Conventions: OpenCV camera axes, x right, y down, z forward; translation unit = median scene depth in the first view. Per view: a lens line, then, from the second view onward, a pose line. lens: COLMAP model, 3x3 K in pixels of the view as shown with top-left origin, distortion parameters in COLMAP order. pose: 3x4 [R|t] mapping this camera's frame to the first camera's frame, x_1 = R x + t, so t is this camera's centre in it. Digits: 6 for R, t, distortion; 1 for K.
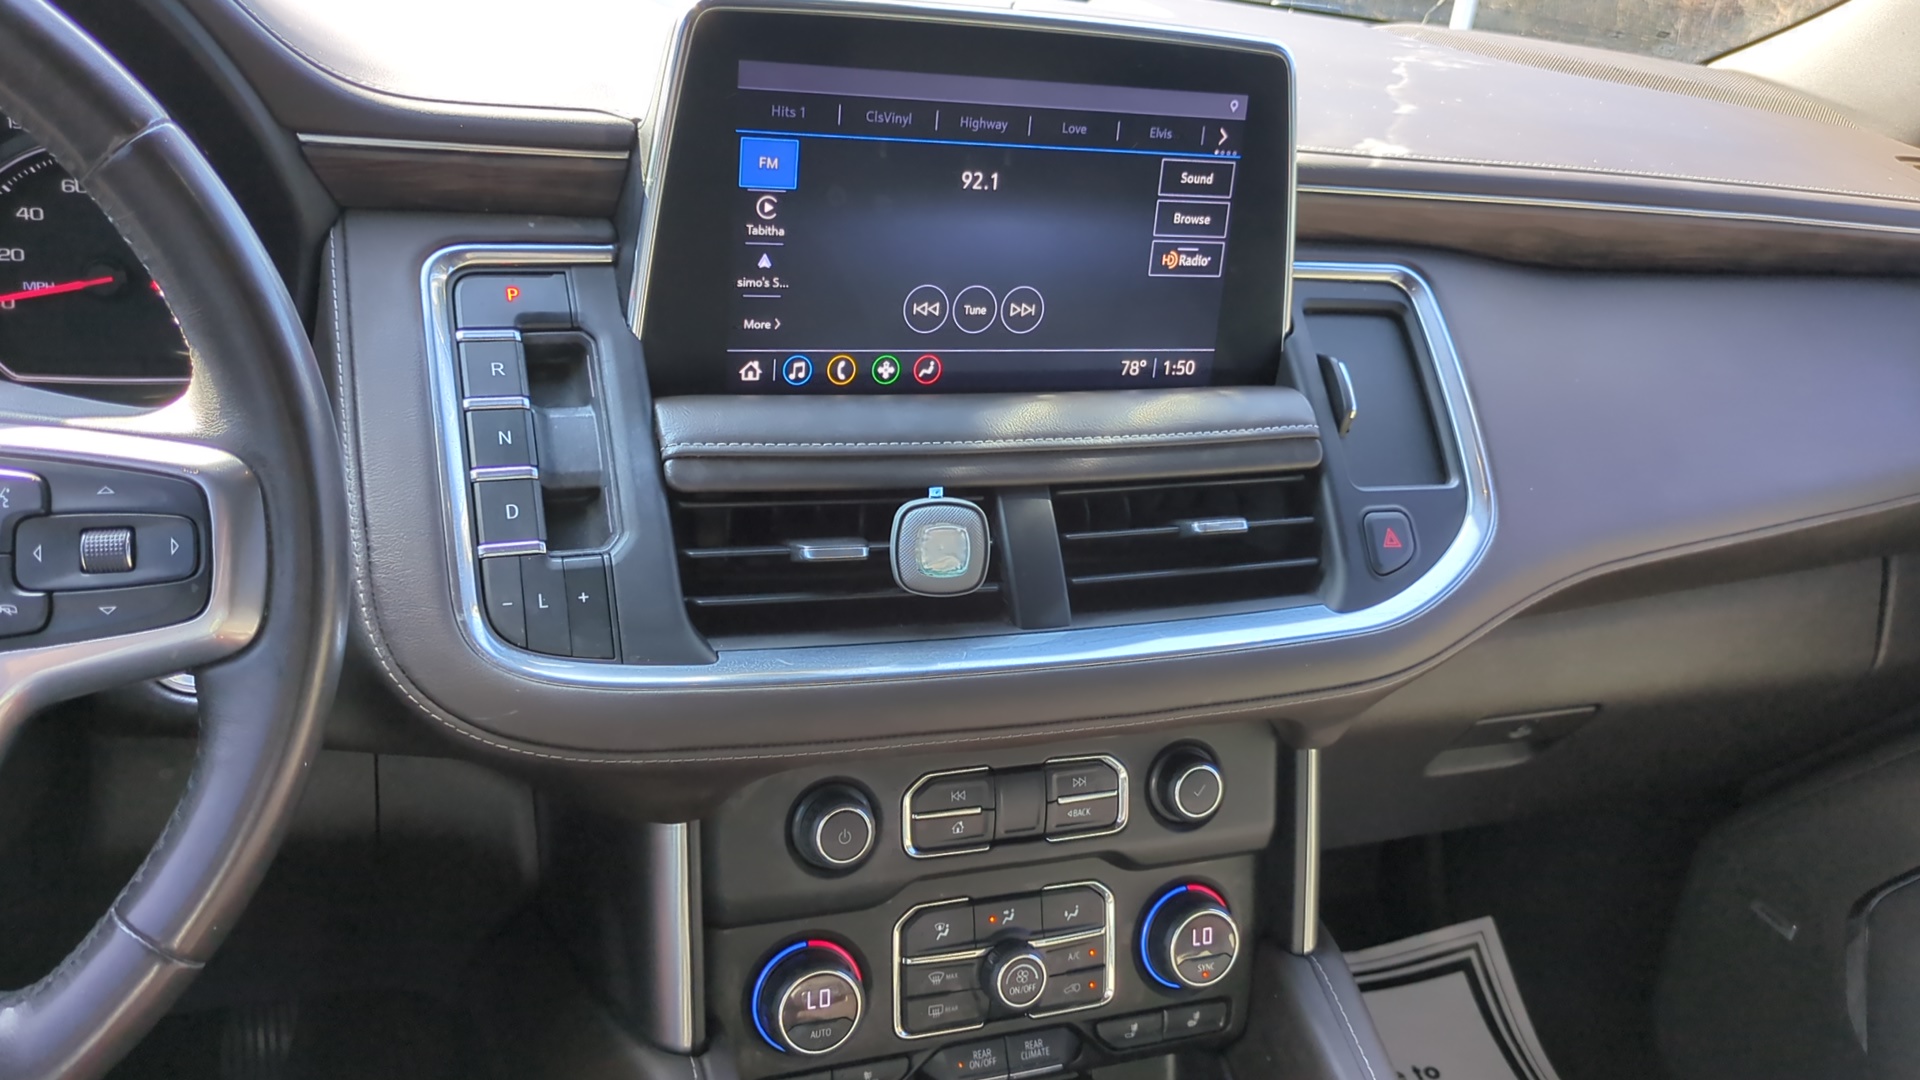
lens RADIAL K [[1609.4, 0, 960.0], [0, 1609.4, 540.0], [0, 0, 1]] dist [0.043284, -0.095581]
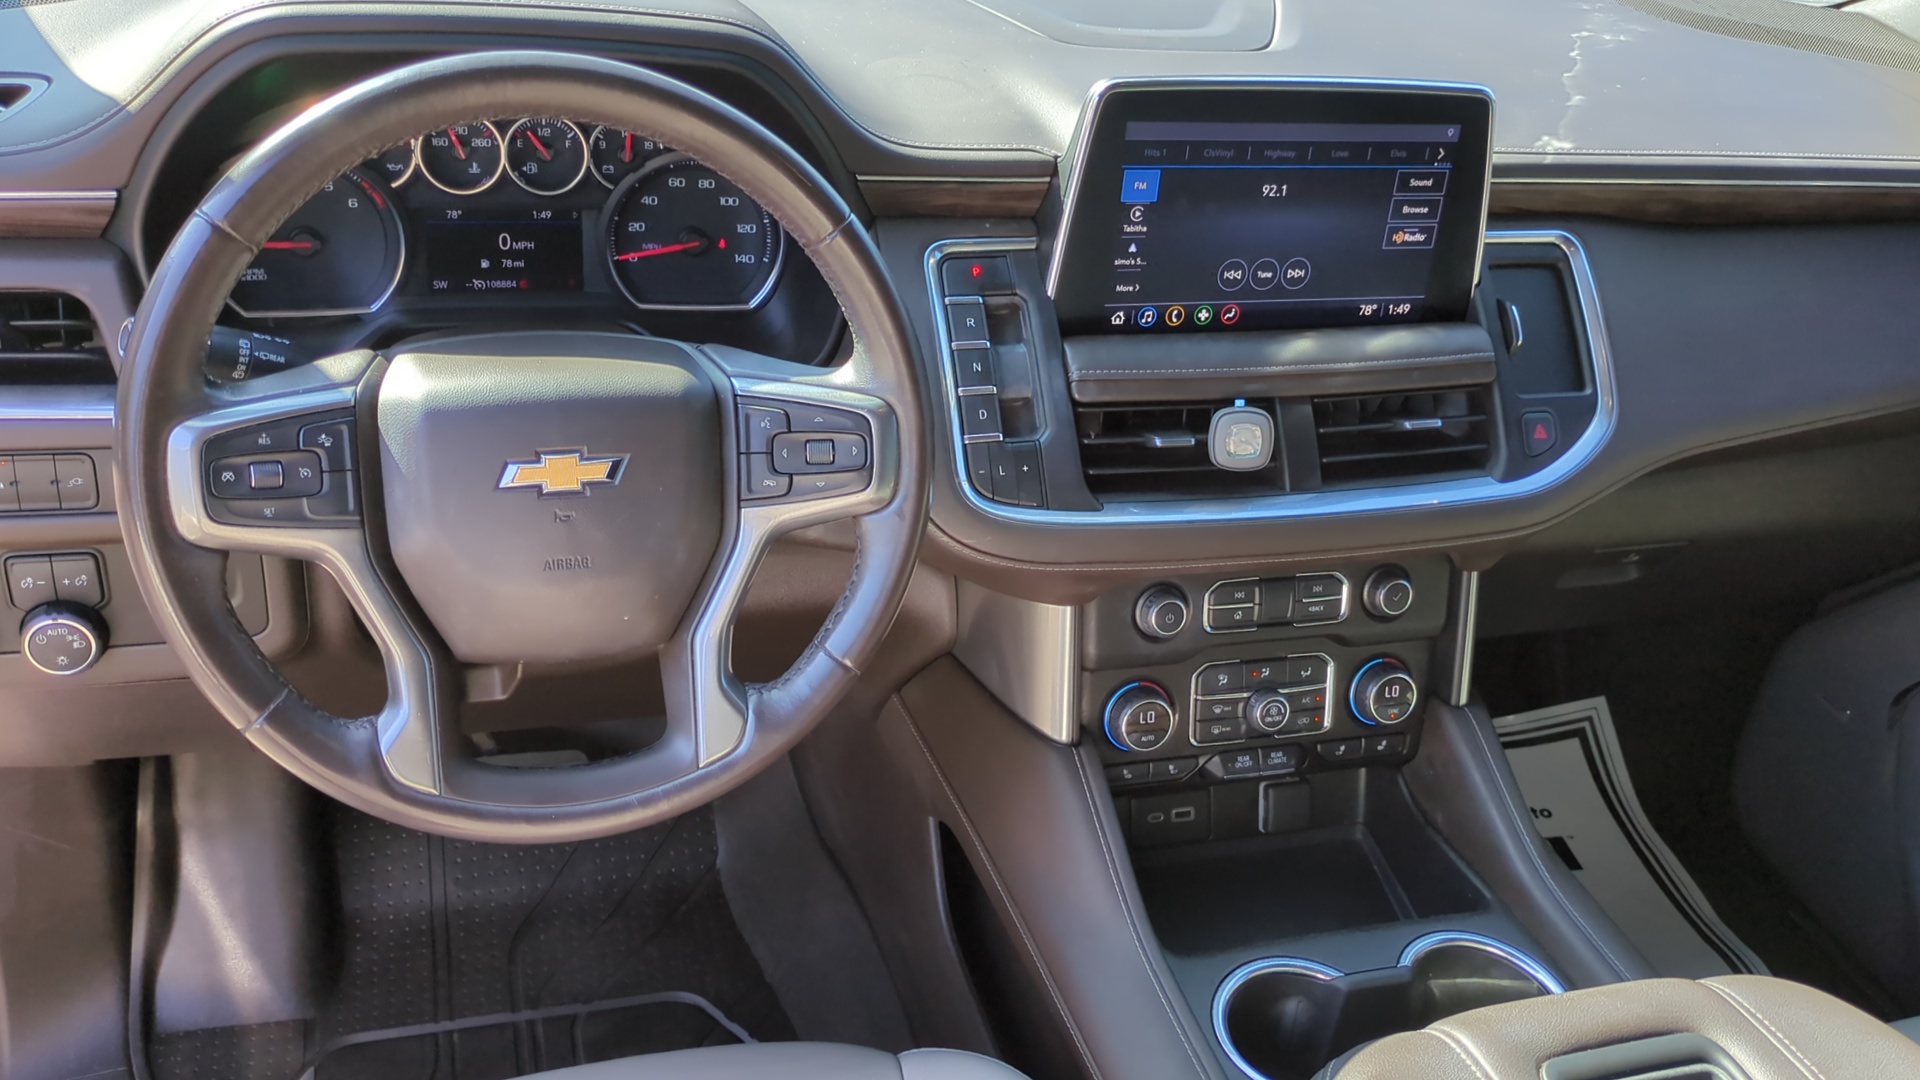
lens RADIAL K [[1609.4, 0, 960.0], [0, 1609.4, 540.0], [0, 0, 1]] dist [0.043284, -0.095581]
pose [[0.995906, 0.034843, -0.083406, -0.136651], [-0.022925, 0.989914, 0.139804, -0.100665], [0.087436, -0.137320, 0.986660, -0.527285]]
